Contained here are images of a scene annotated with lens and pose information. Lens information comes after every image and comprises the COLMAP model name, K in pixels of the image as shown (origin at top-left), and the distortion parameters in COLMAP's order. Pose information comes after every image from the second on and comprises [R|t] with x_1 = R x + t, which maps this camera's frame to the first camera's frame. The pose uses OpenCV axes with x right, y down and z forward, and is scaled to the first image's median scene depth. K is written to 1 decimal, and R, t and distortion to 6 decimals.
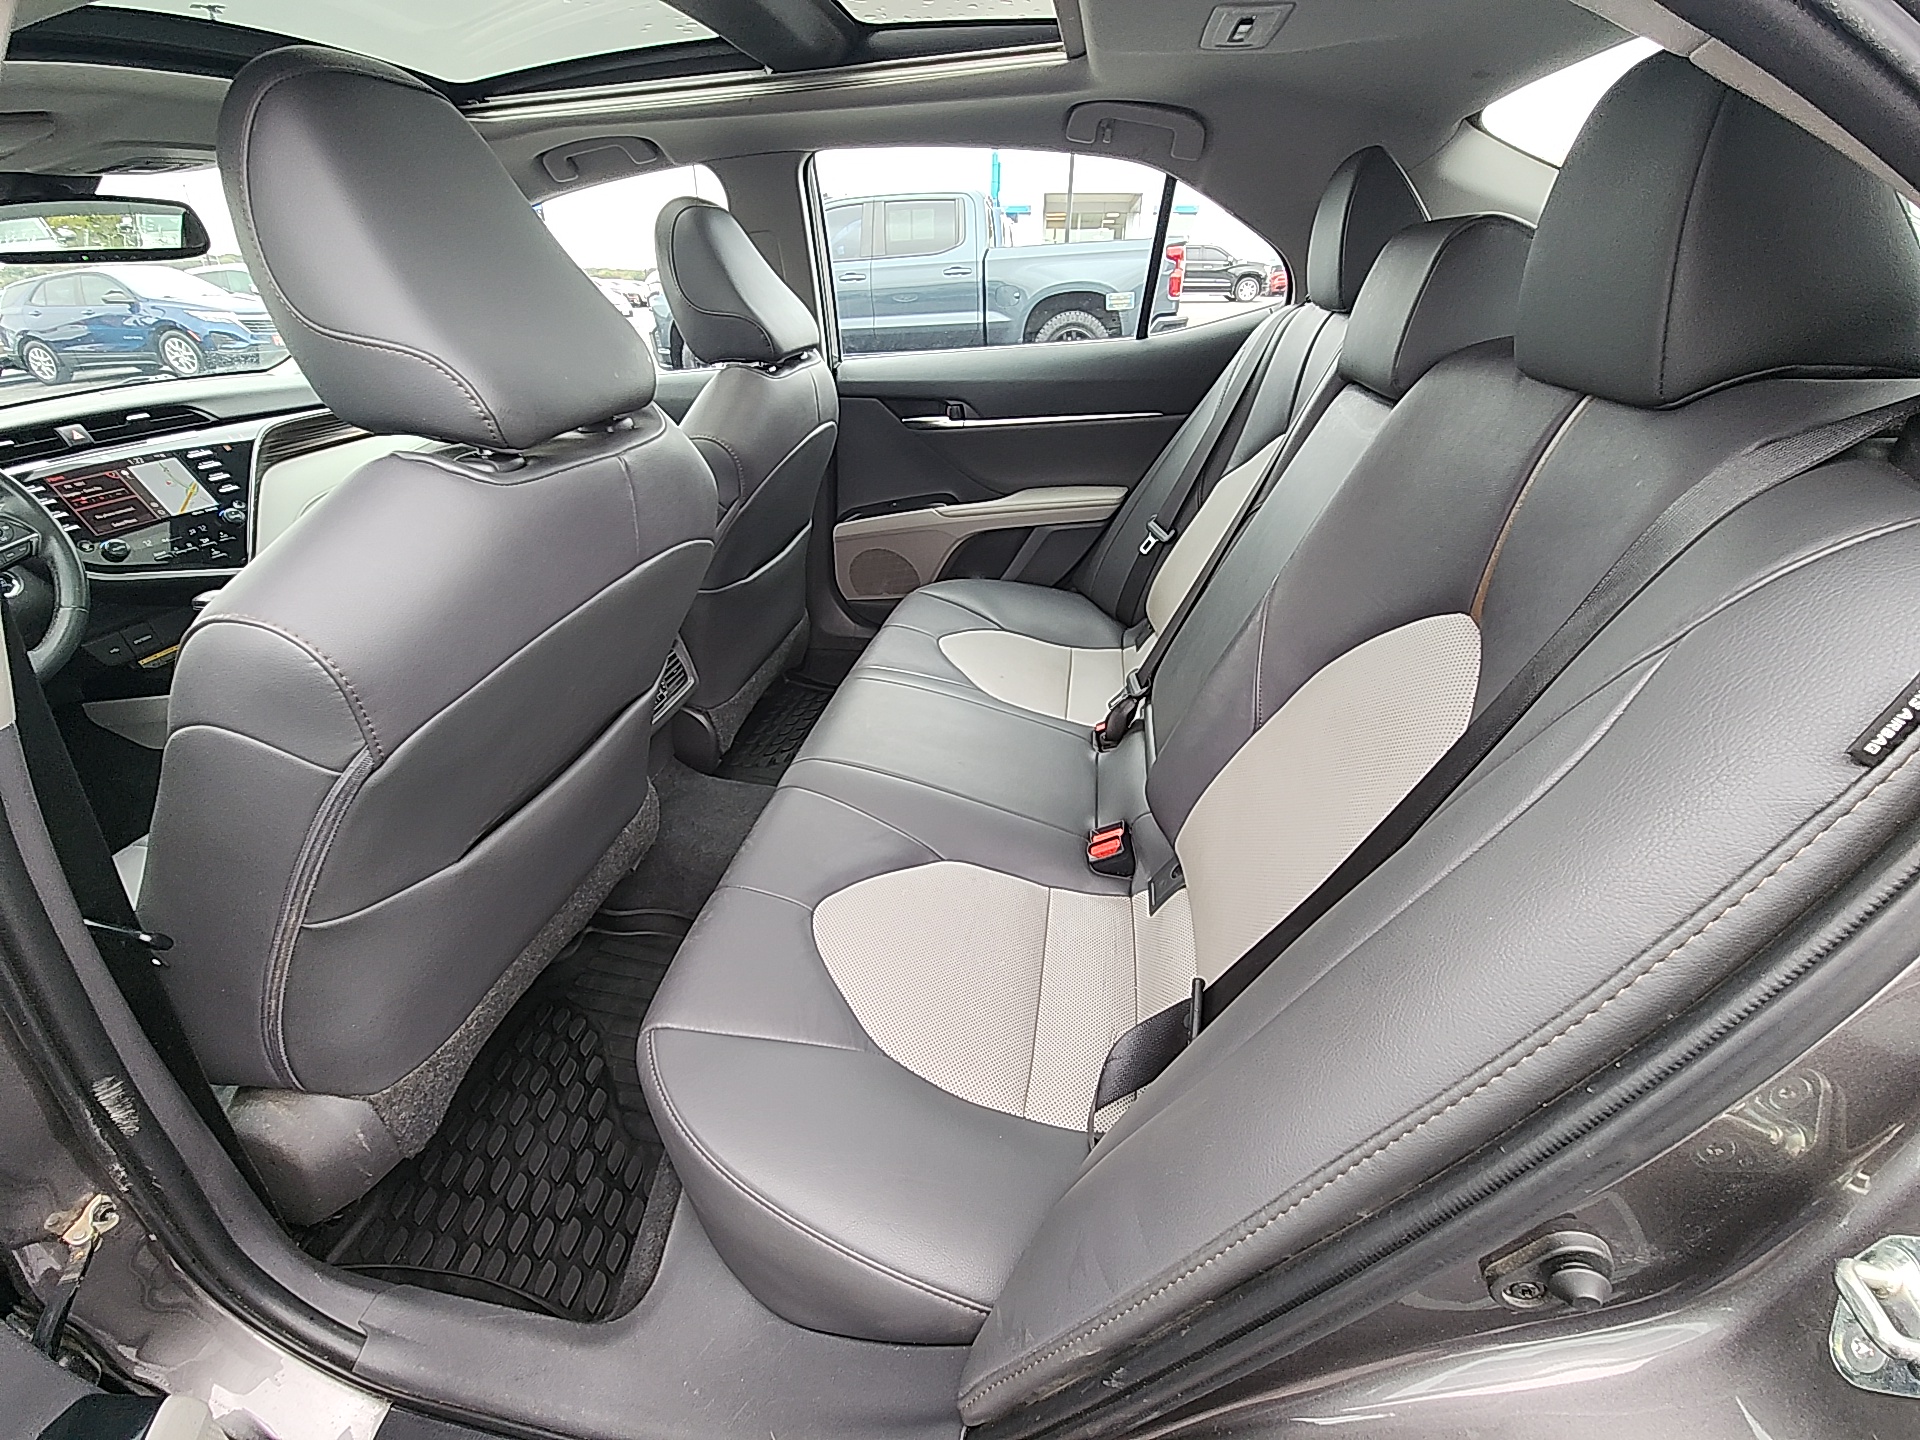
lens RADIAL K [[773.2, 0, 949.3], [0, 773.2, 700.2], [0, 0, 1]] dist [0.009088, -0.006509]
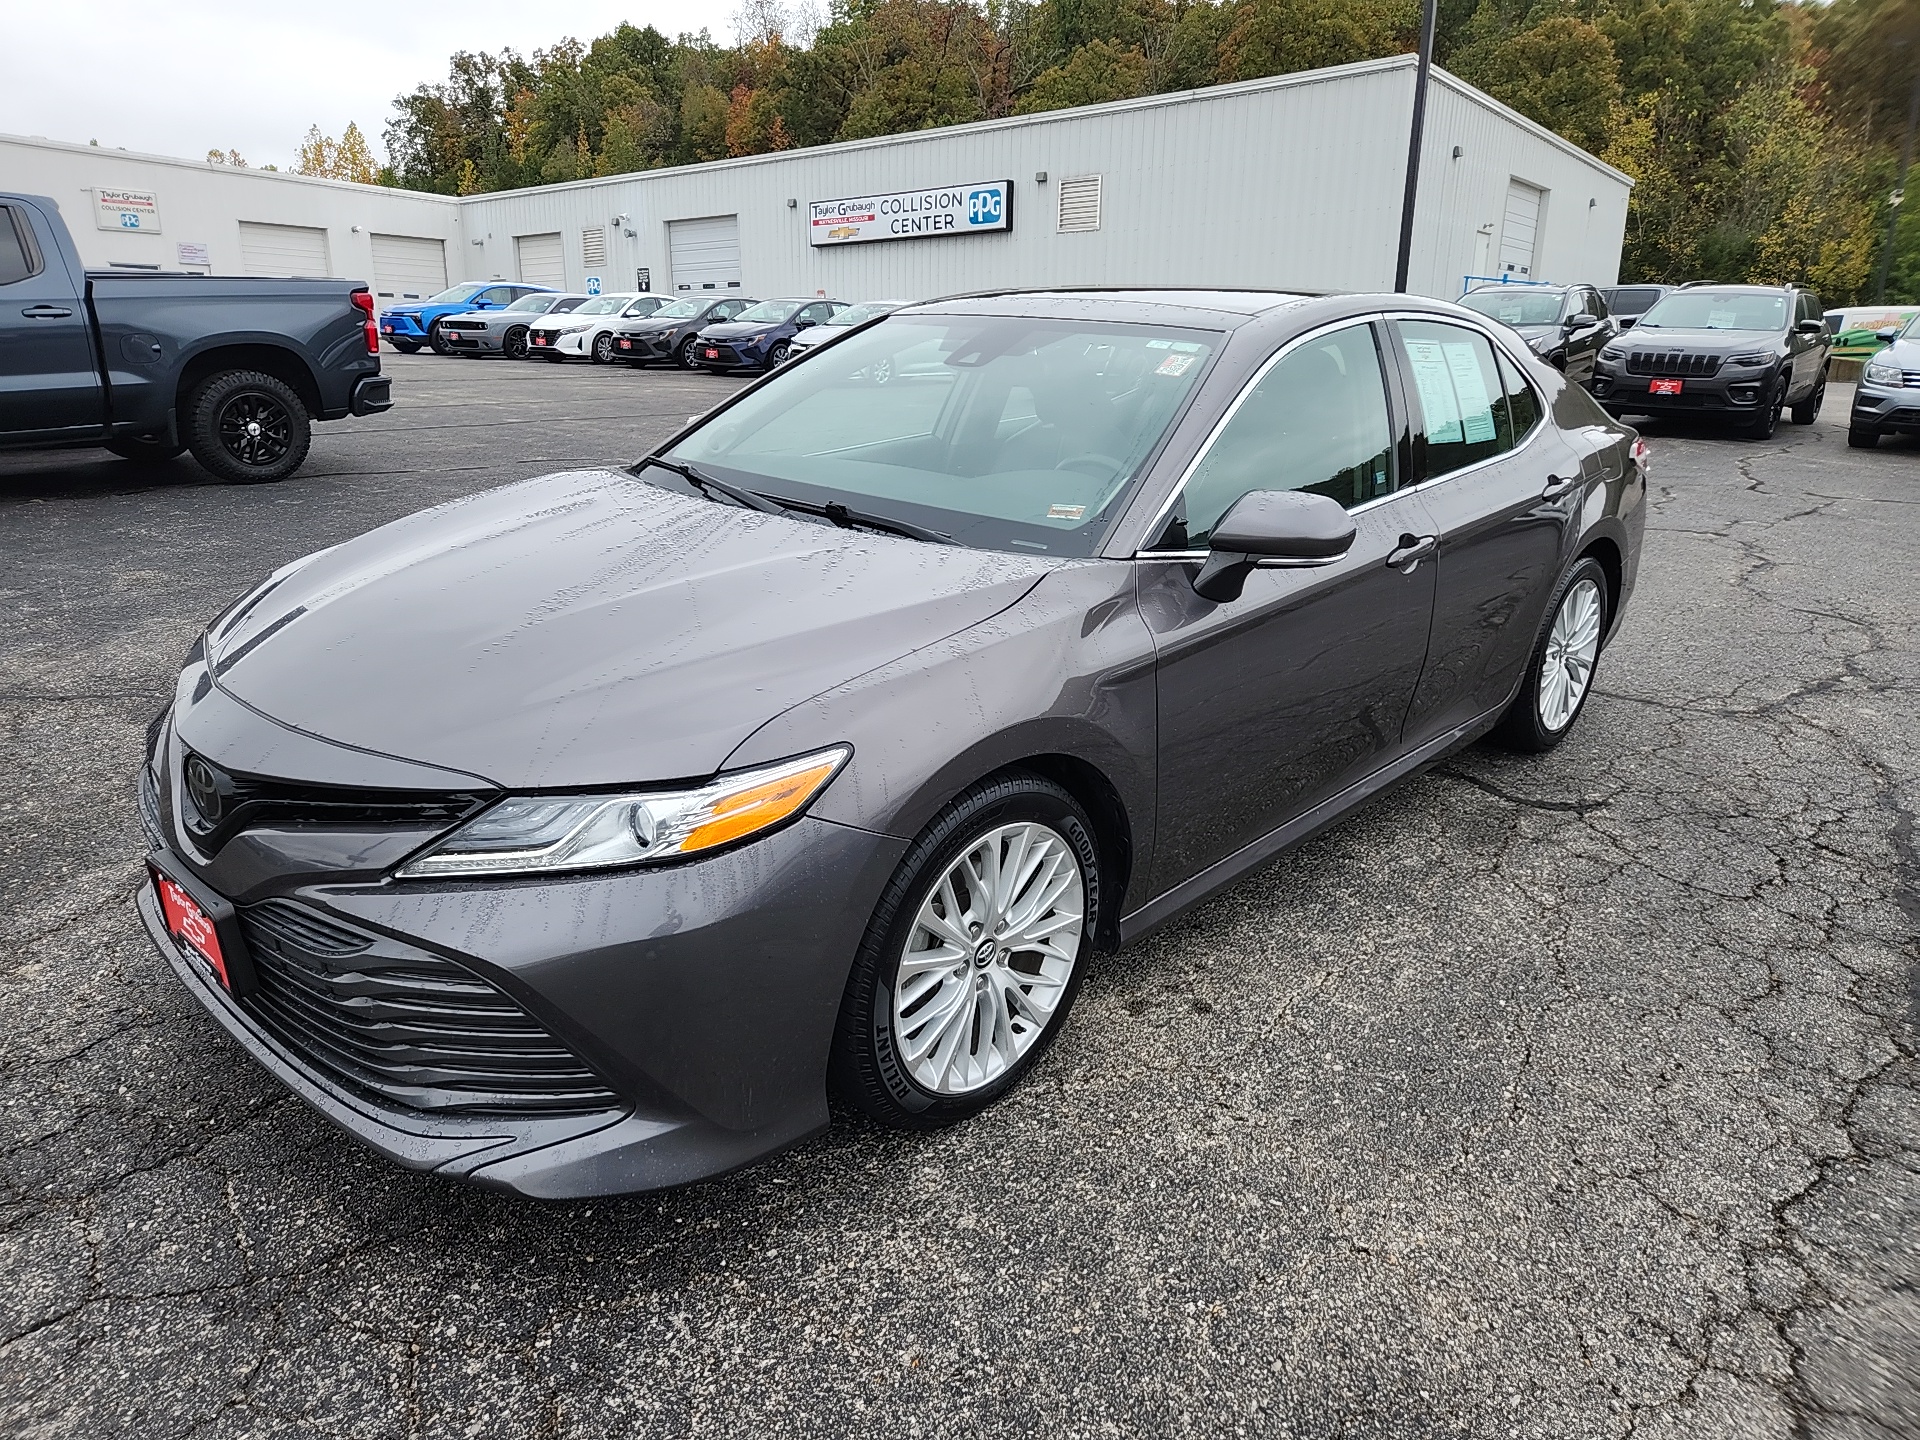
lens RADIAL K [[1271.7, 0, 931.6], [0, 1271.7, 720.7], [0, 0, 1]] dist [0.085651, -0.071697]
pose [[0.542701, -0.227522, 0.808523, -2.978032], [0.373924, 0.927406, 0.009989, 0.071814], [-0.752101, 0.296905, 0.588380, -0.370300]]
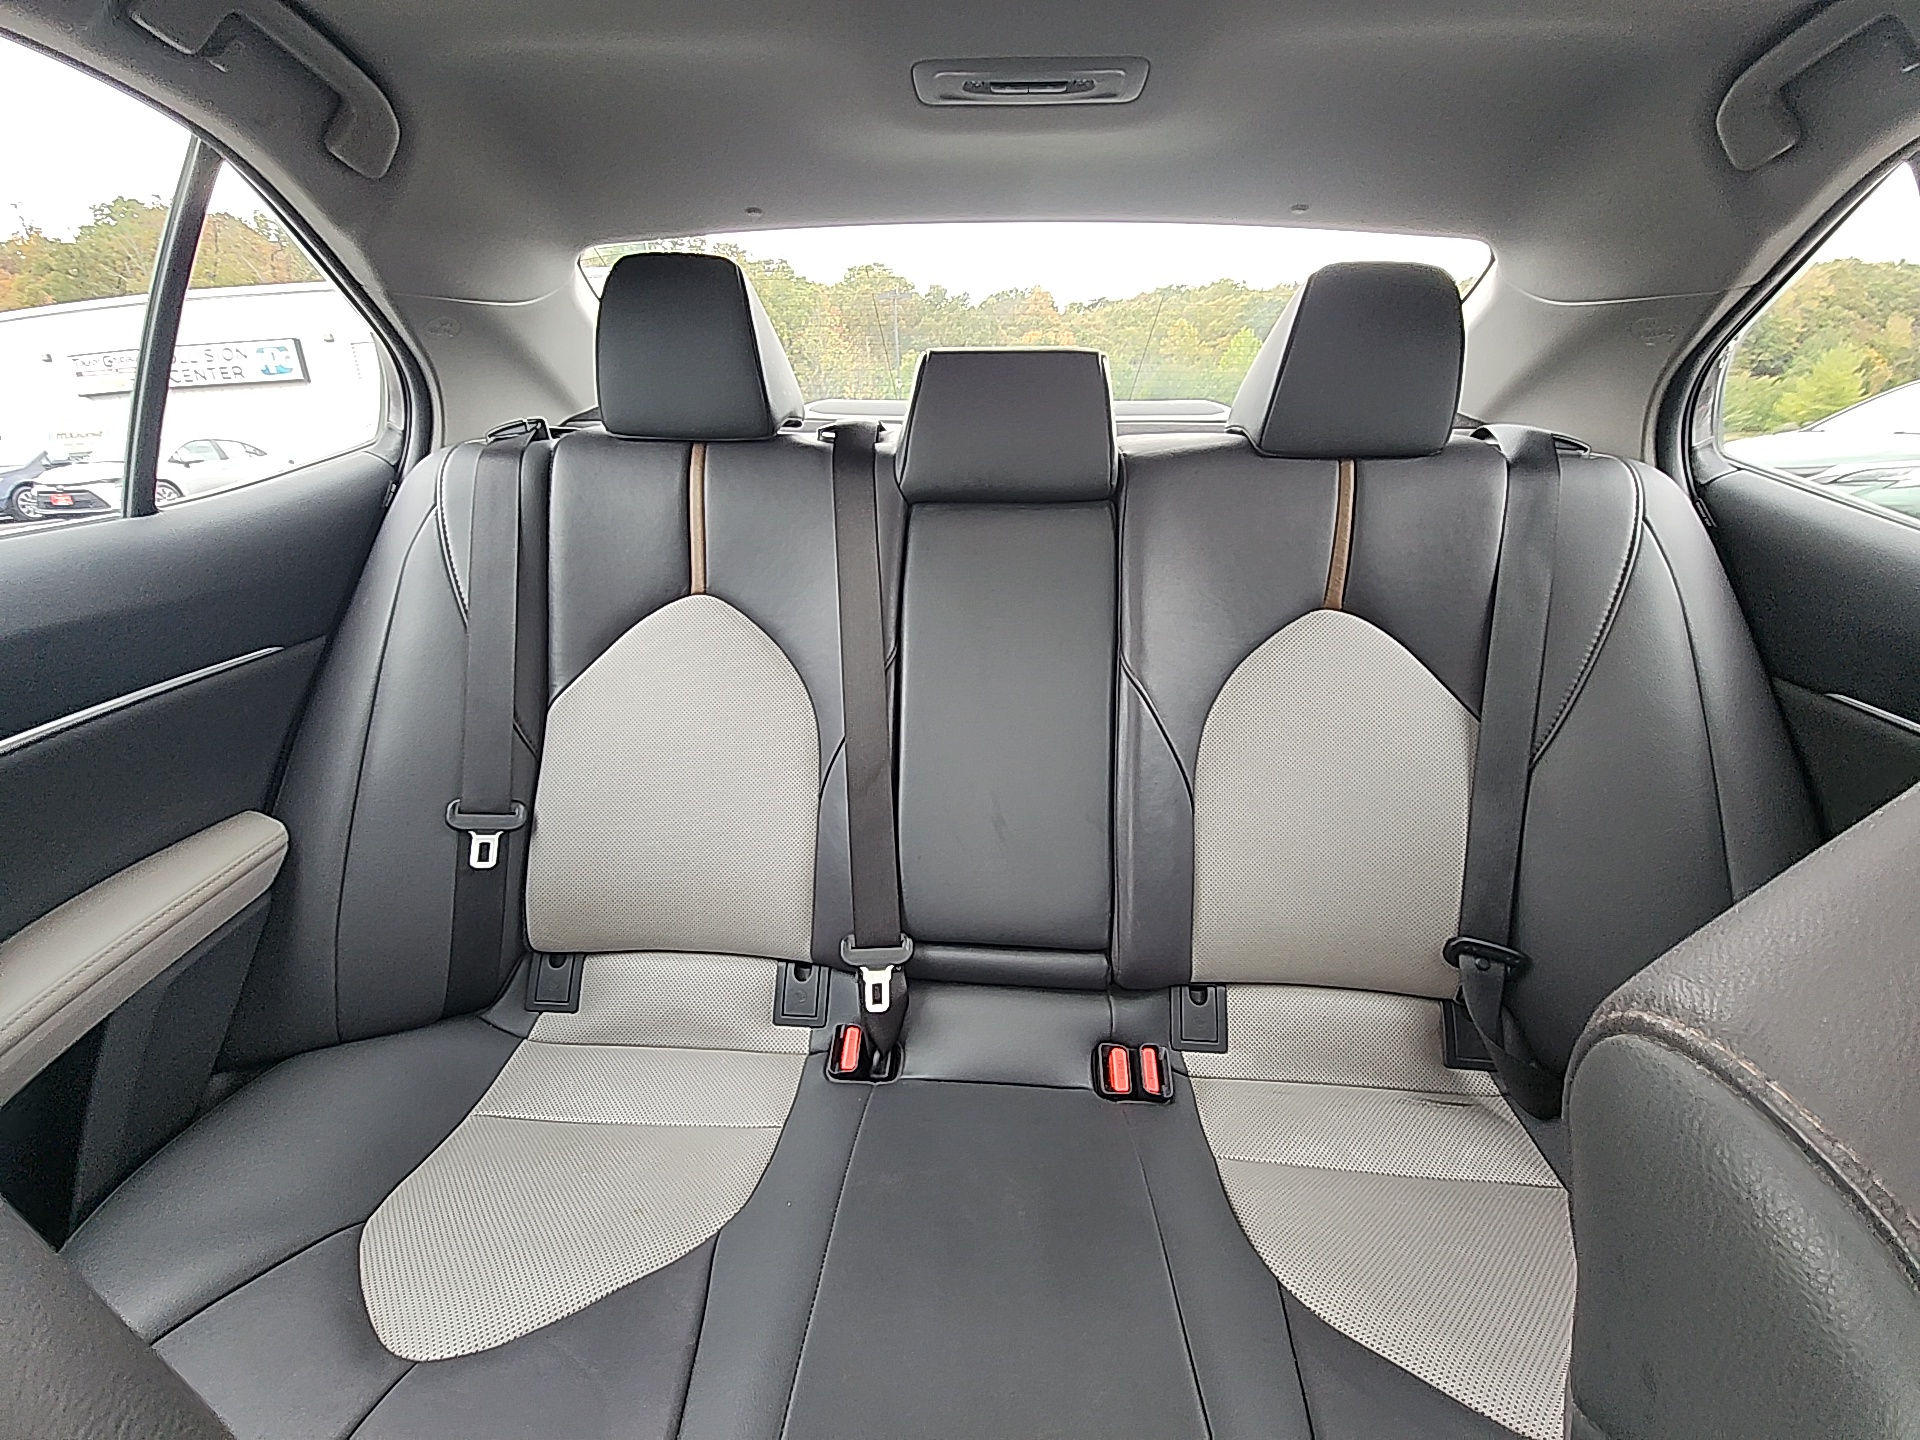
lens RADIAL K [[771.9, 0, 951.7], [0, 771.9, 703.3], [0, 0, 1]] dist [0.028782, -0.021488]
pose [[-0.120382, -0.283667, 0.951336, -0.293073], [0.483523, 0.820197, 0.305749, -0.317688], [-0.867014, 0.496799, 0.038423, 0.697553]]
